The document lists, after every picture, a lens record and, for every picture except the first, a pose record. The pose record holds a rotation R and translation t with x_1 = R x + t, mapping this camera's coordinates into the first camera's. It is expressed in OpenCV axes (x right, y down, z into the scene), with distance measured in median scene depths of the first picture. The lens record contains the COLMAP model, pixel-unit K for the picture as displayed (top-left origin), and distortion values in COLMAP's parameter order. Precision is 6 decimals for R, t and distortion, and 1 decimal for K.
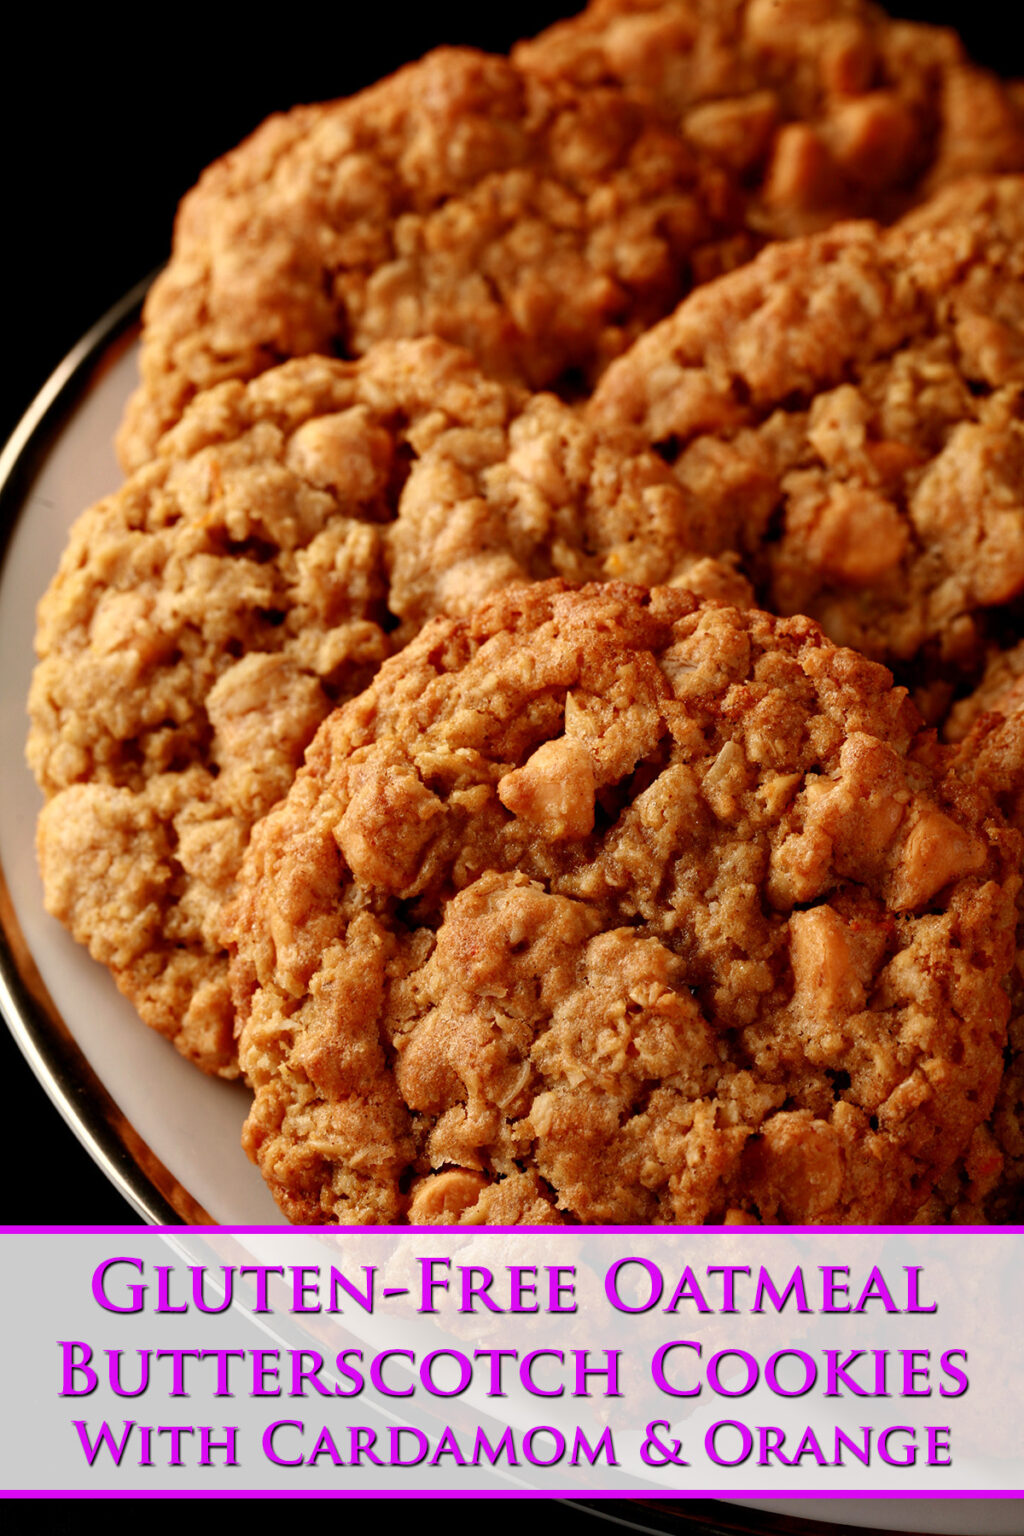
lens RADIAL K [[5242.3, 0, 512.0], [0, 5242.3, 768.0], [0, 0, 1]] dist [-0.011440, 1.131492]
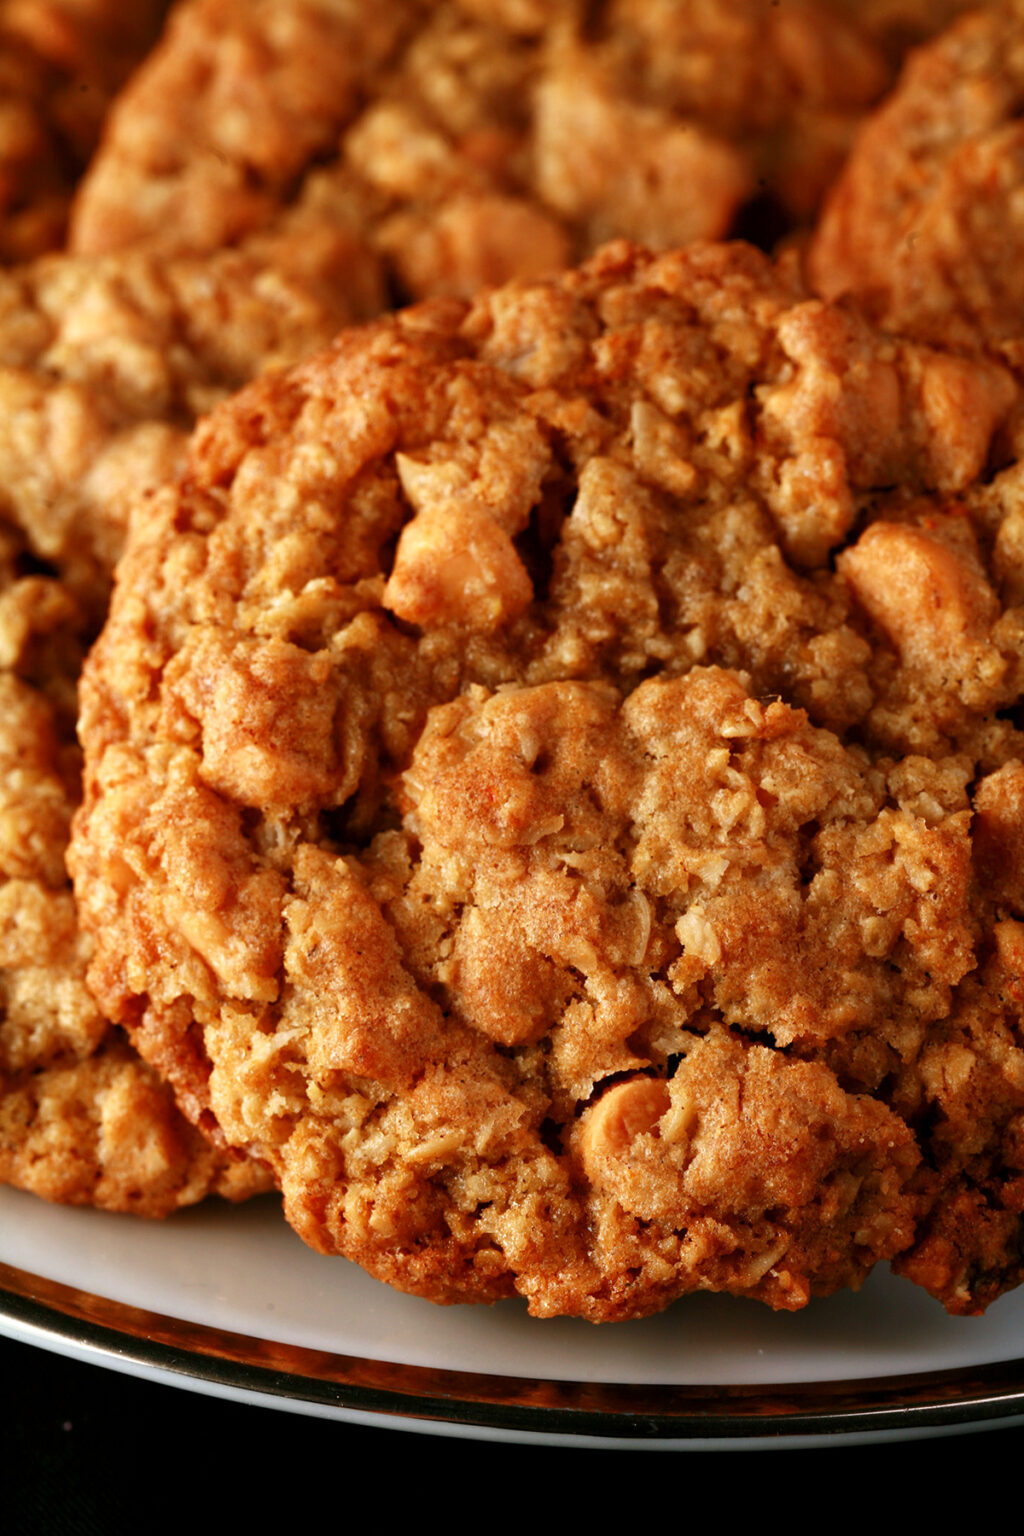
lens RADIAL K [[5871.0, 0, 512.0], [0, 5871.0, 768.0], [0, 0, 1]] dist [-0.050145, 2.042887]
pose [[0.833475, -0.420134, 0.358896, -0.279607], [0.481586, 0.870785, -0.099036, 0.108824], [-0.270912, 0.255383, 0.928109, 0.263474]]
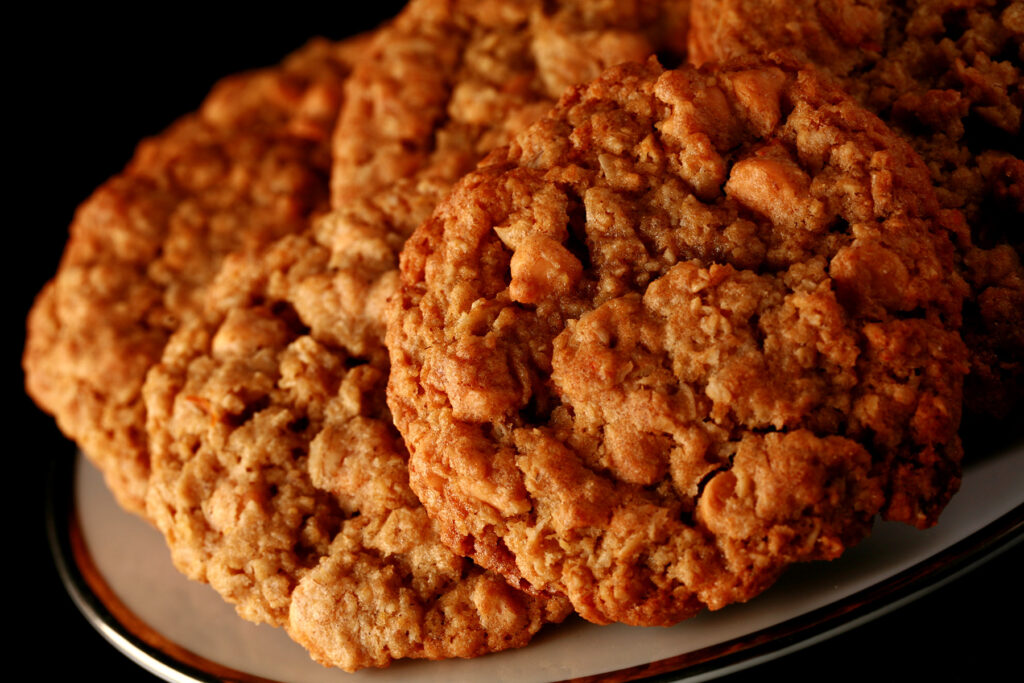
lens RADIAL K [[3592.6, 0, 512.0], [0, 3592.6, 341.5], [0, 0, 1]] dist [-0.060540, 1.399412]
pose [[0.664509, -0.675228, 0.320148, -0.304820], [0.746873, 0.614246, -0.254721, 0.244910], [-0.024655, 0.408374, 0.912481, 0.155429]]
